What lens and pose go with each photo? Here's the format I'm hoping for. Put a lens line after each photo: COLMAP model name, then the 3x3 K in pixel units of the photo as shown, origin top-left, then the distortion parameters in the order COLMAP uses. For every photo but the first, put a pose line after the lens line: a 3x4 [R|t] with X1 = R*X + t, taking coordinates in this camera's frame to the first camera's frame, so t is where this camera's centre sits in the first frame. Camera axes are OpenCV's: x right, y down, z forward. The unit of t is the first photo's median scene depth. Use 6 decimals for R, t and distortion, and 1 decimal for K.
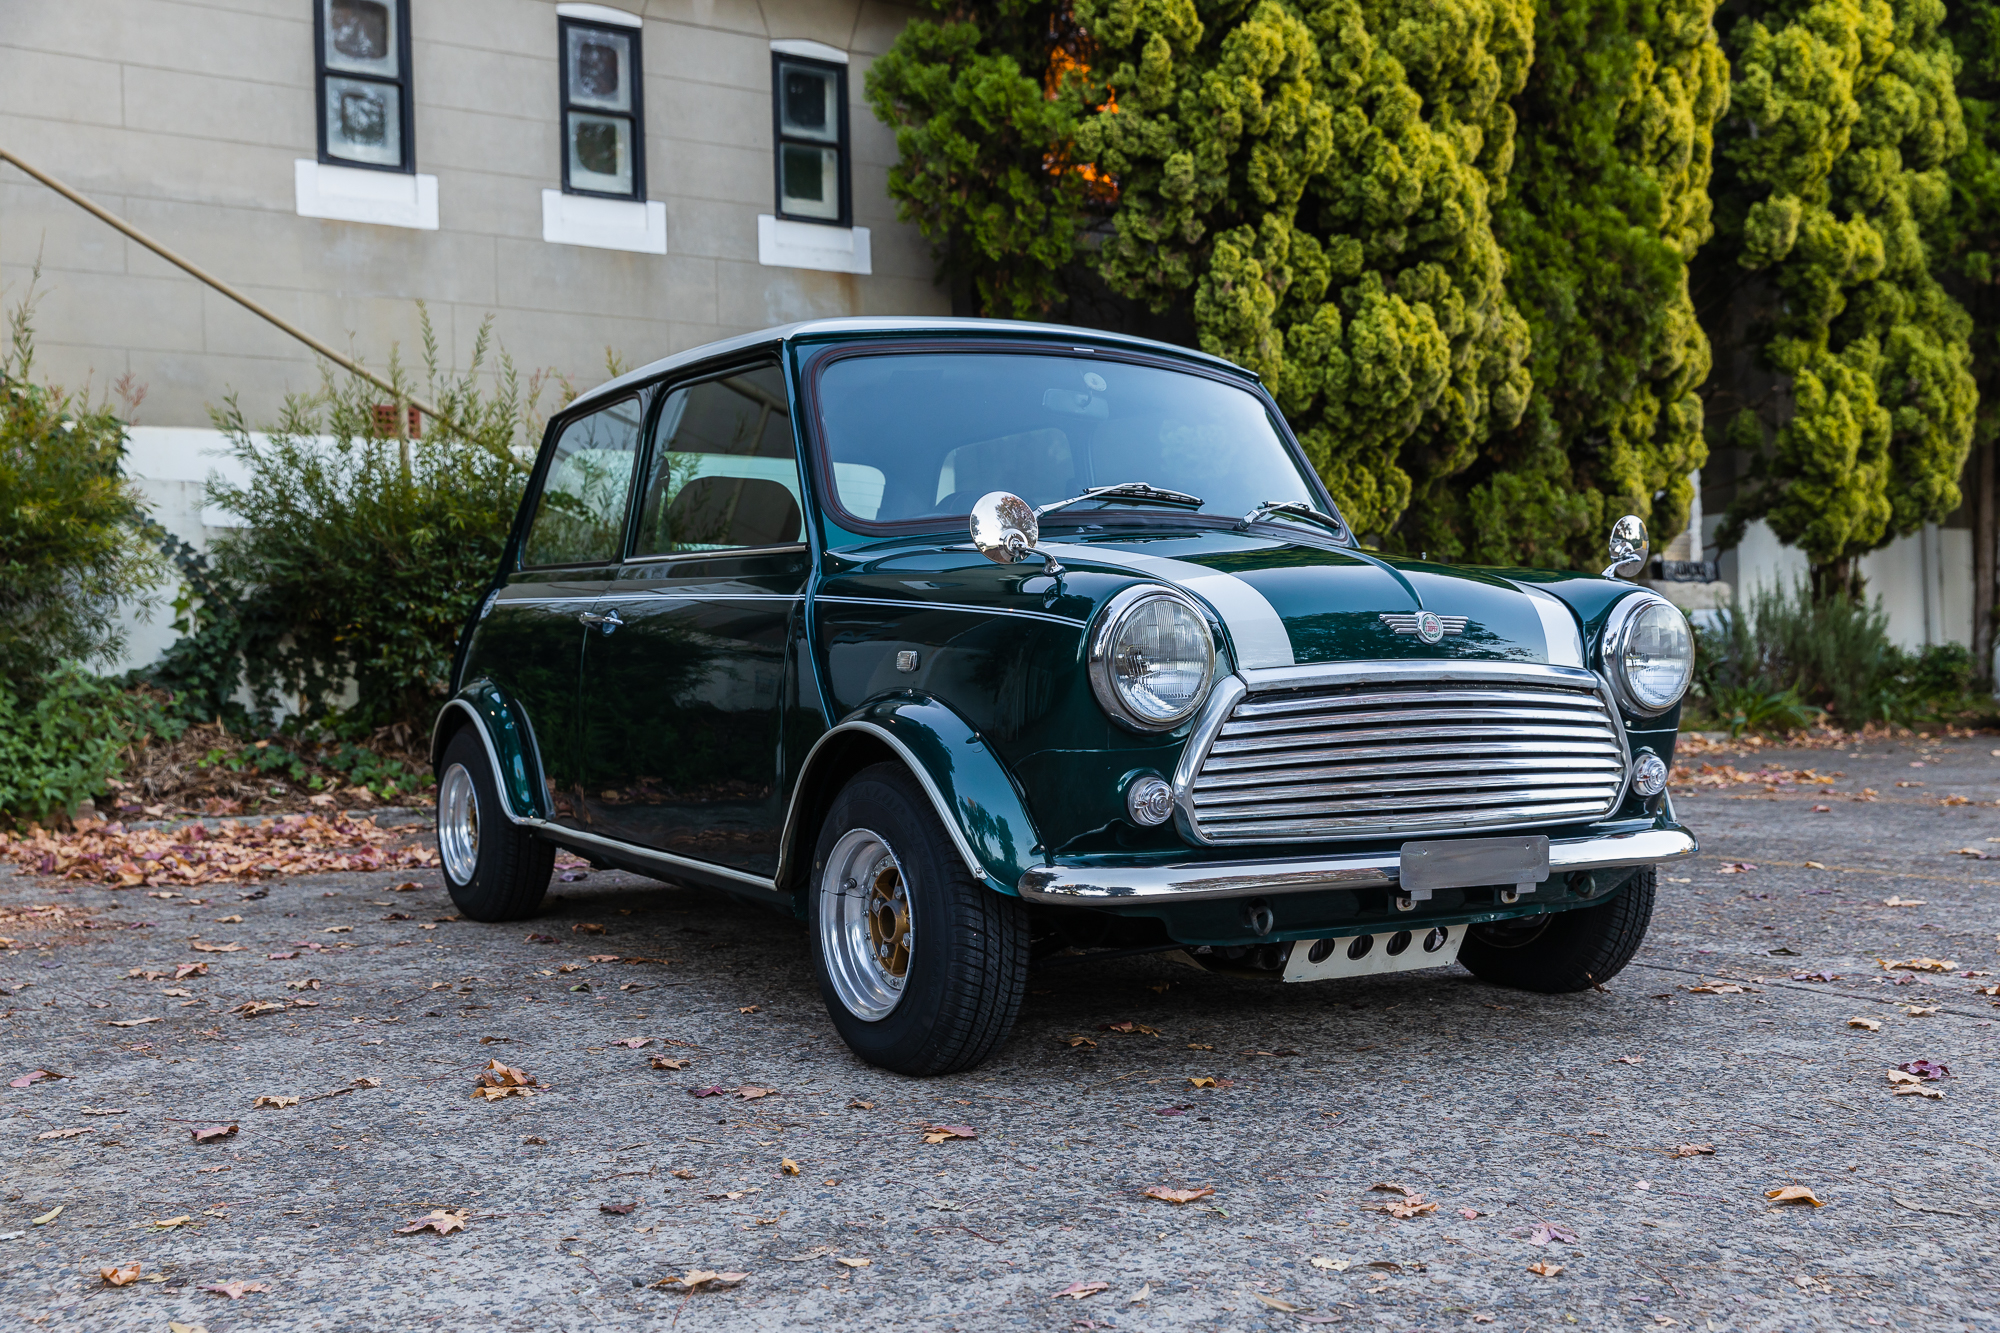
lens RADIAL K [[2072.5, 0, 1000.0], [0, 2072.5, 666.5], [0, 0, 1]] dist [0.012106, 0.026924]
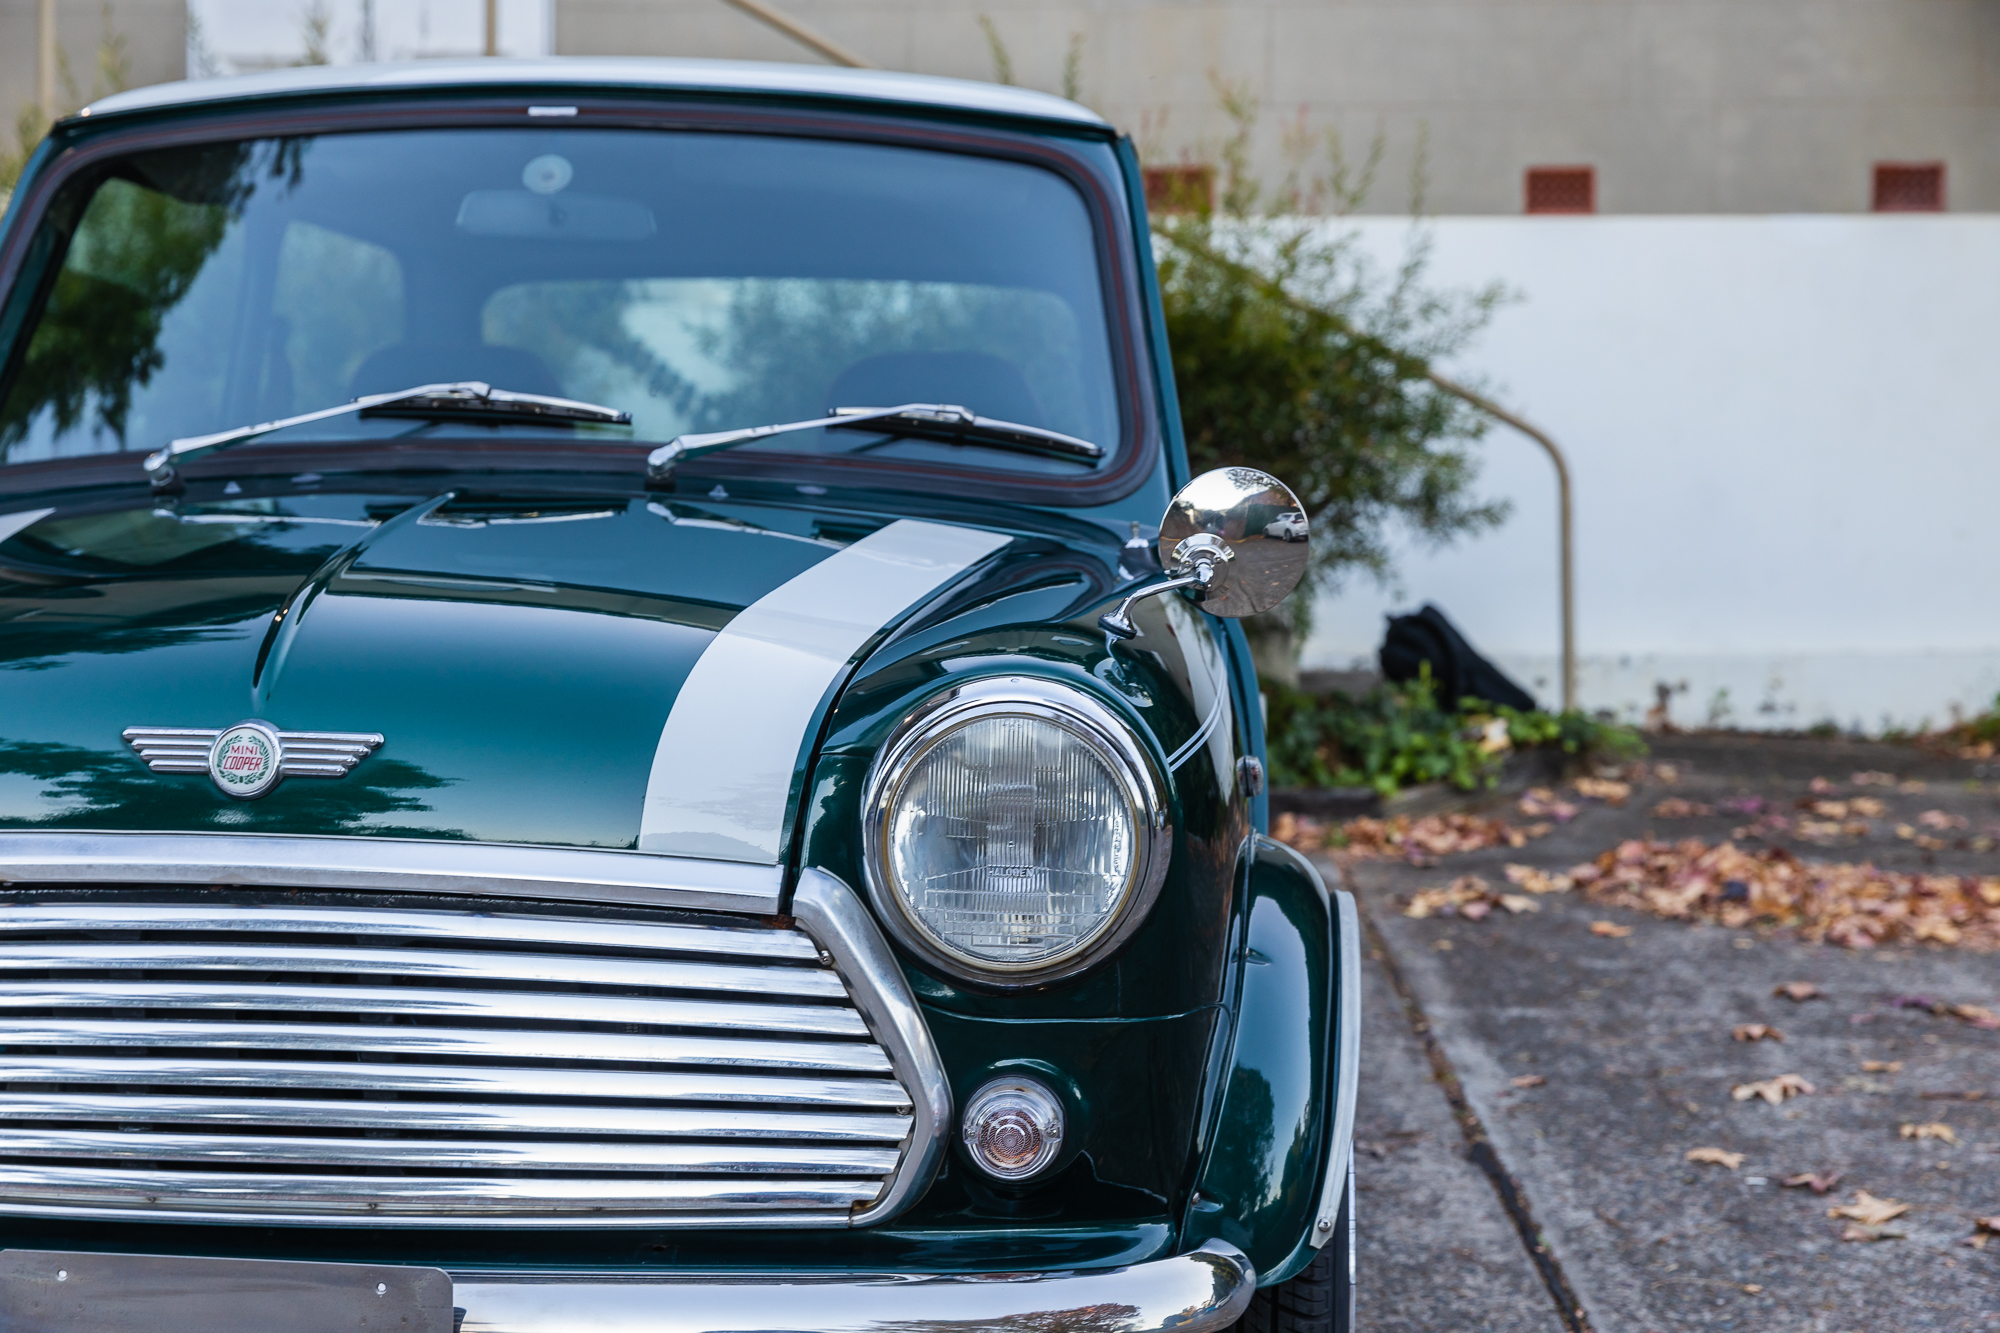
lens RADIAL K [[2957.0, 0, 1000.0], [0, 2957.0, 666.5], [0, 0, 1]] dist [0.005093, -0.022276]
pose [[0.799489, 0.052659, -0.598368, 0.228435], [-0.015261, 0.997609, 0.067402, -0.026925], [0.600487, -0.044756, 0.798381, 0.189813]]
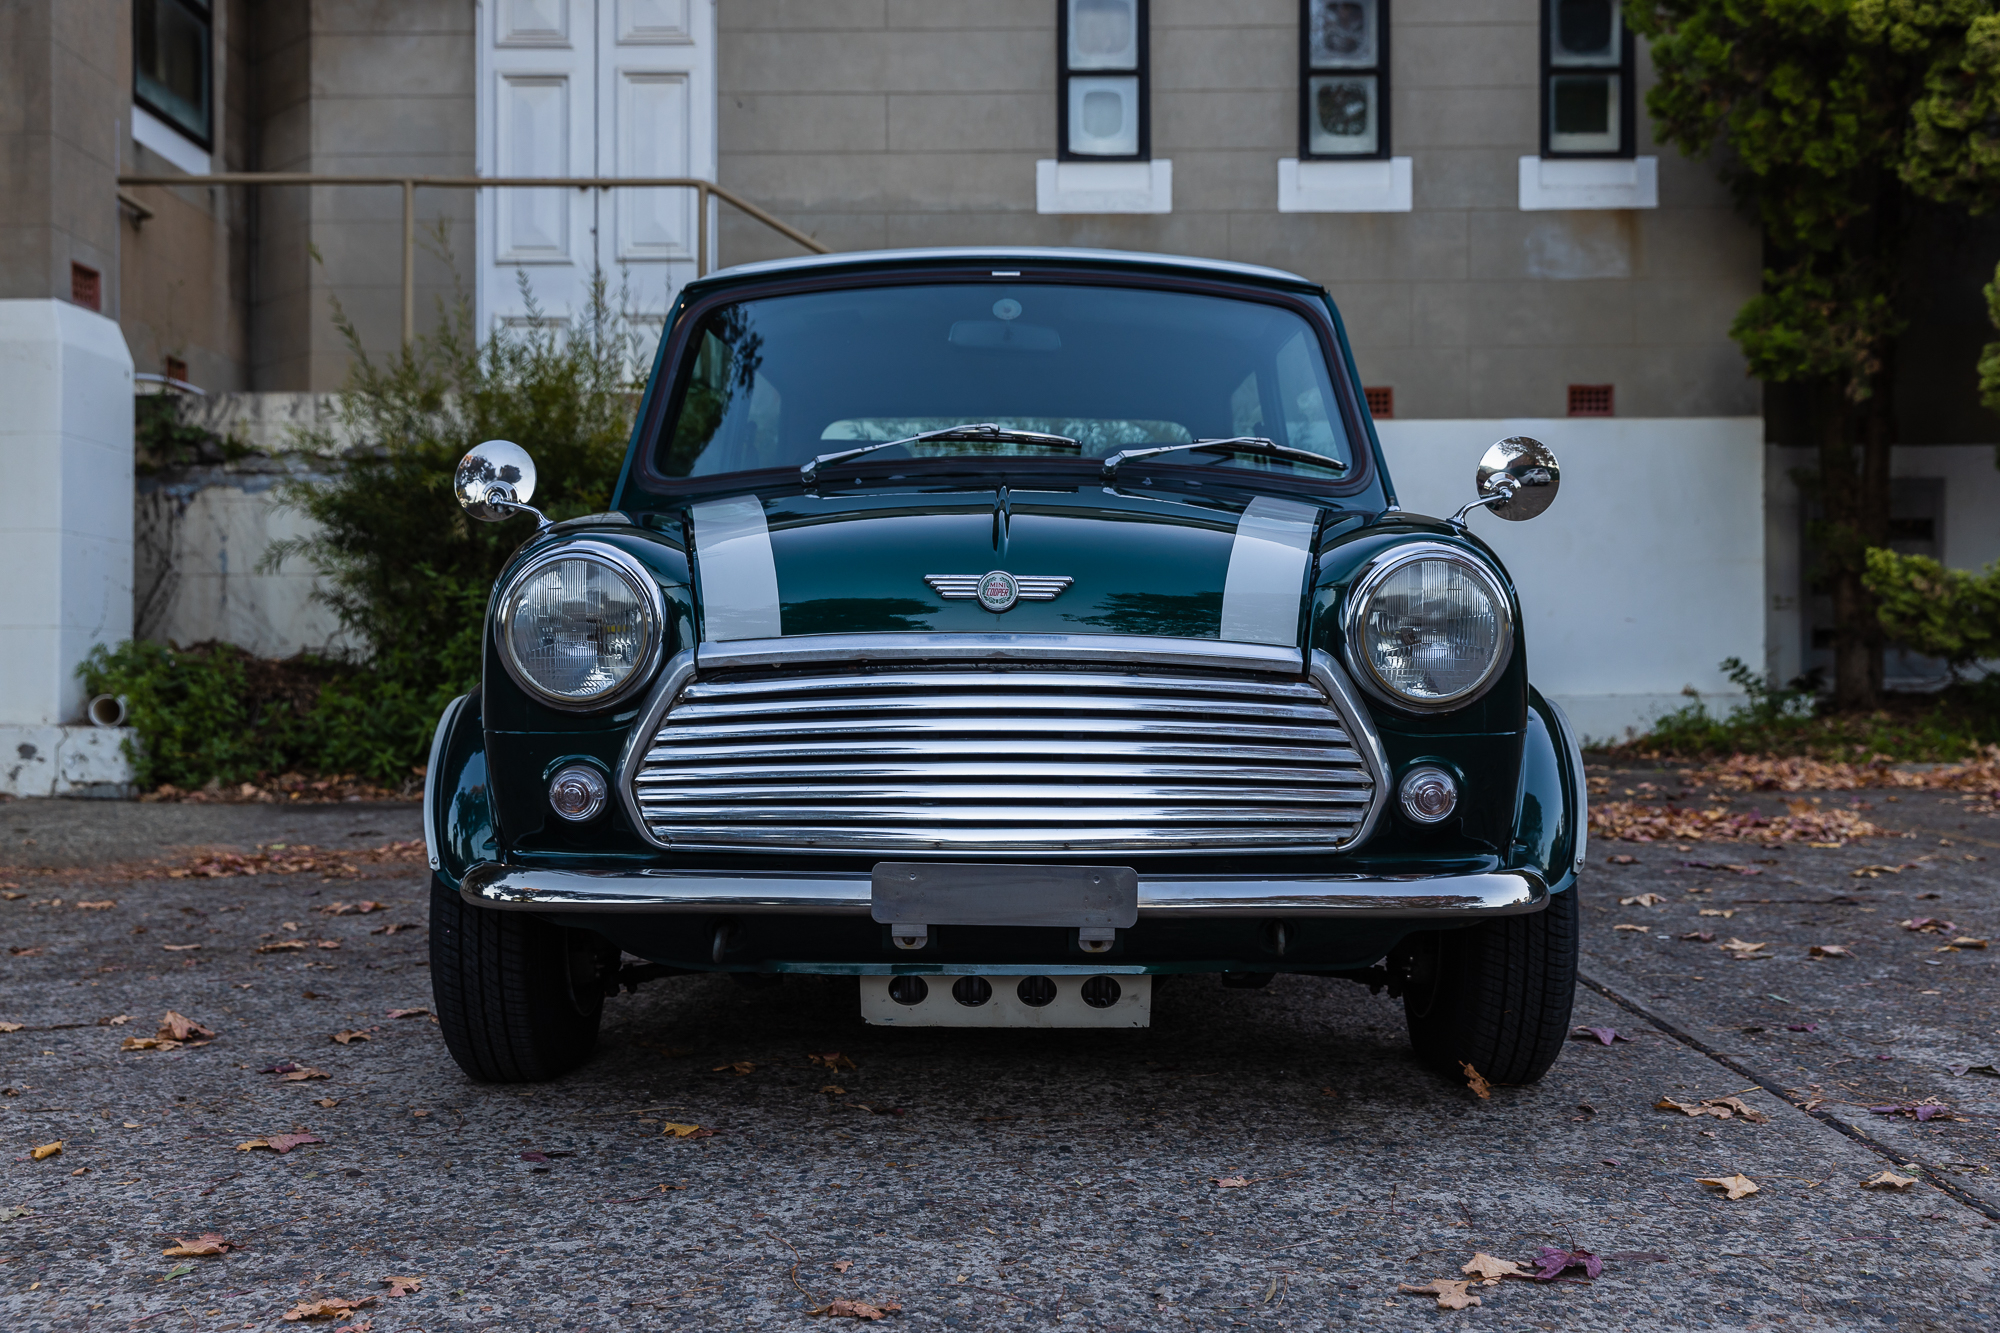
lens RADIAL K [[2023.8, 0, 1000.0], [0, 2023.8, 666.5], [0, 0, 1]] dist [0.020148, 0.007909]
pose [[0.835990, 0.014083, -0.548564, 0.201096], [-0.007685, 0.999873, 0.013958, -0.000363], [0.548691, -0.007453, 0.835992, 0.115498]]
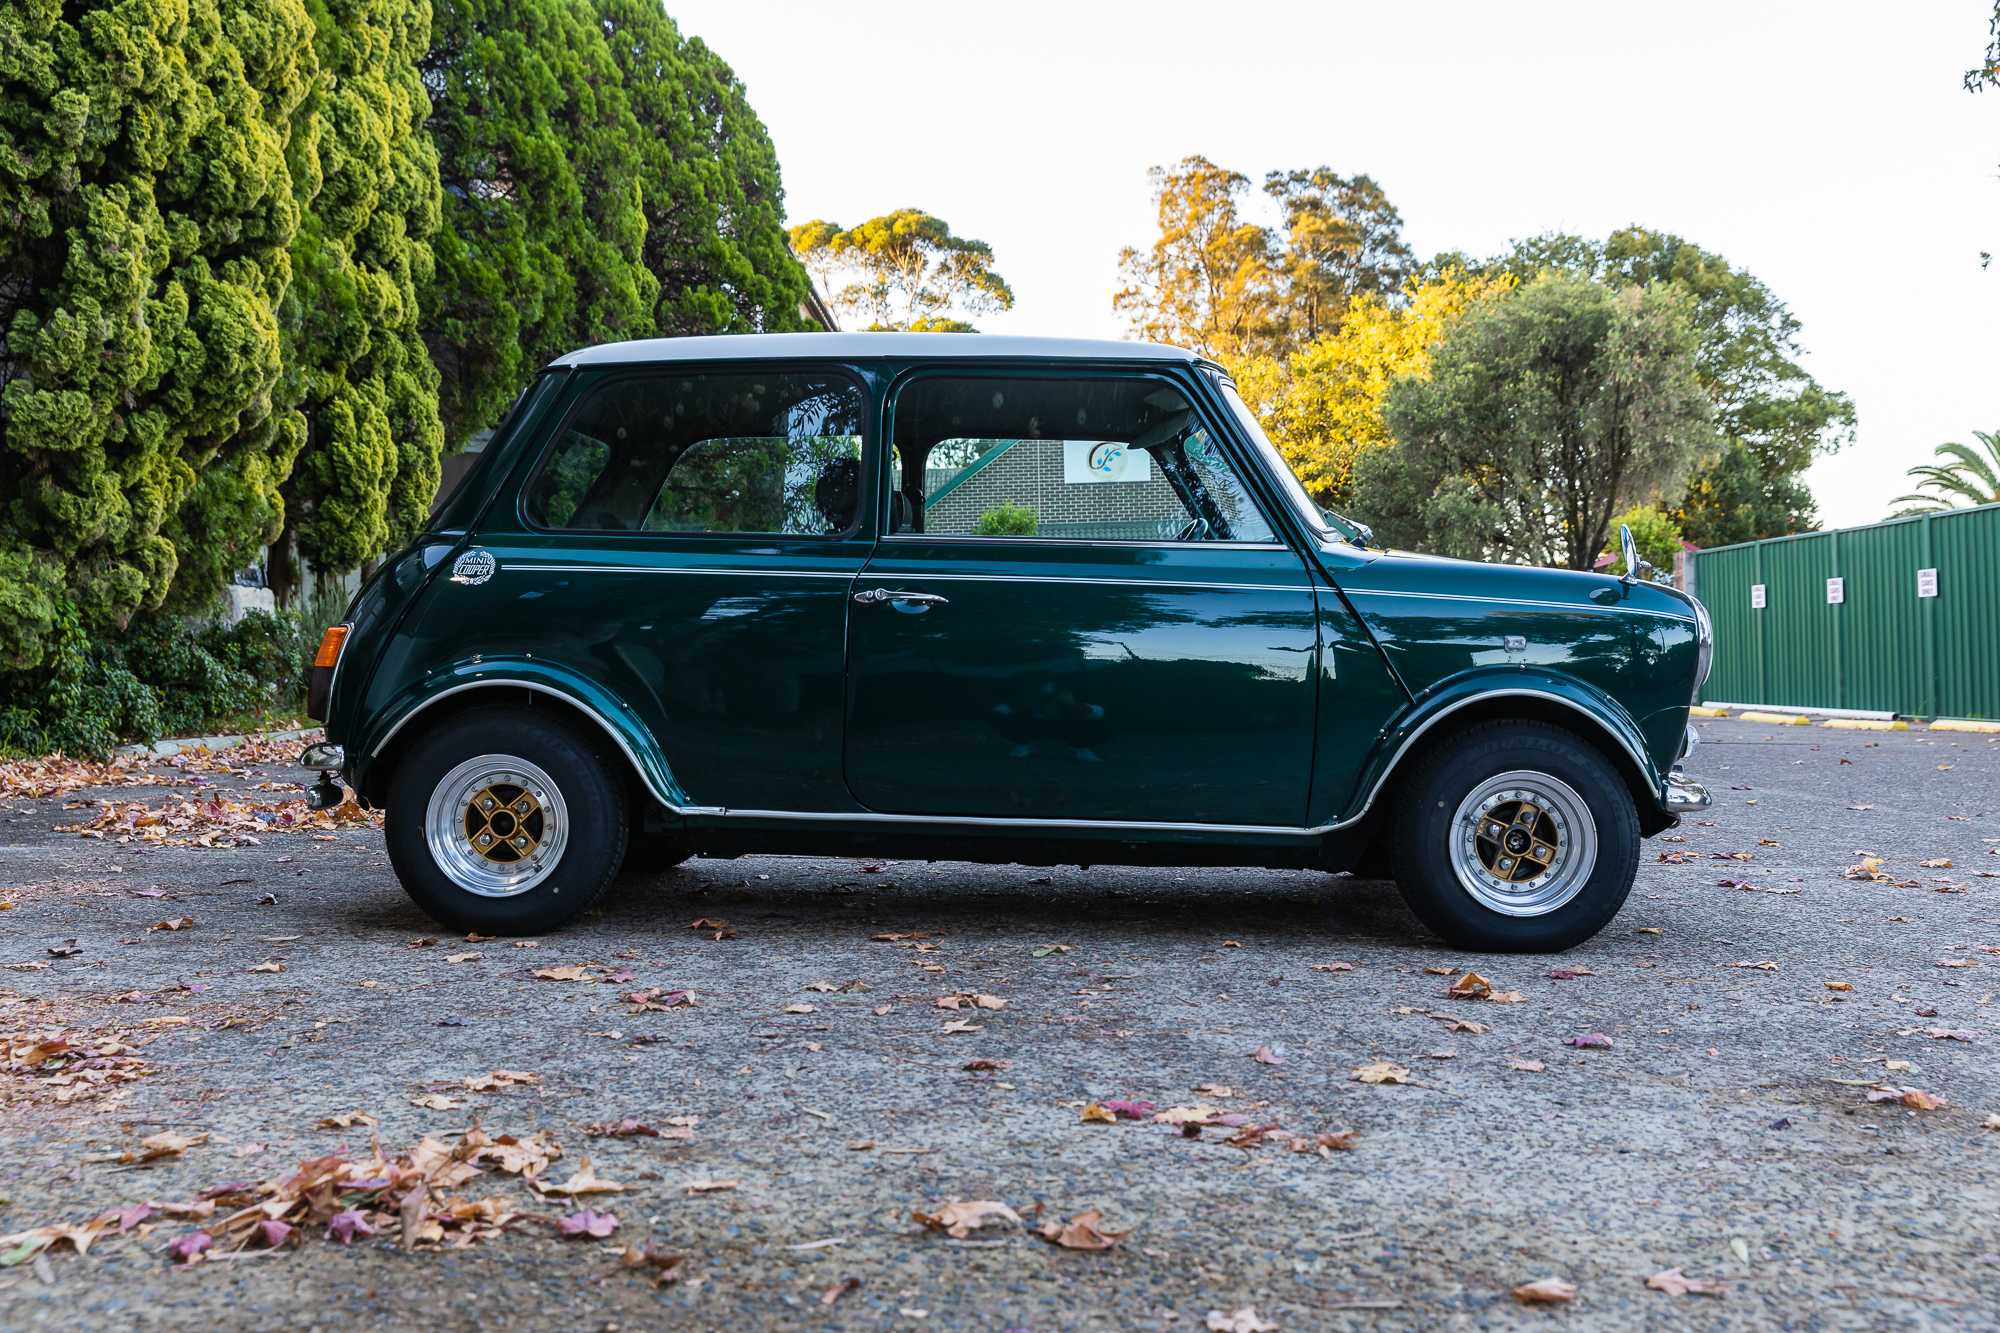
lens RADIAL K [[2023.8, 0, 1000.0], [0, 2023.8, 666.5], [0, 0, 1]] dist [0.020148, 0.007909]
pose [[0.492124, 0.007746, 0.870491, -0.473870], [0.001560, 0.999951, -0.009780, 0.012453], [-0.870524, 0.006171, 0.492087, 0.208385]]
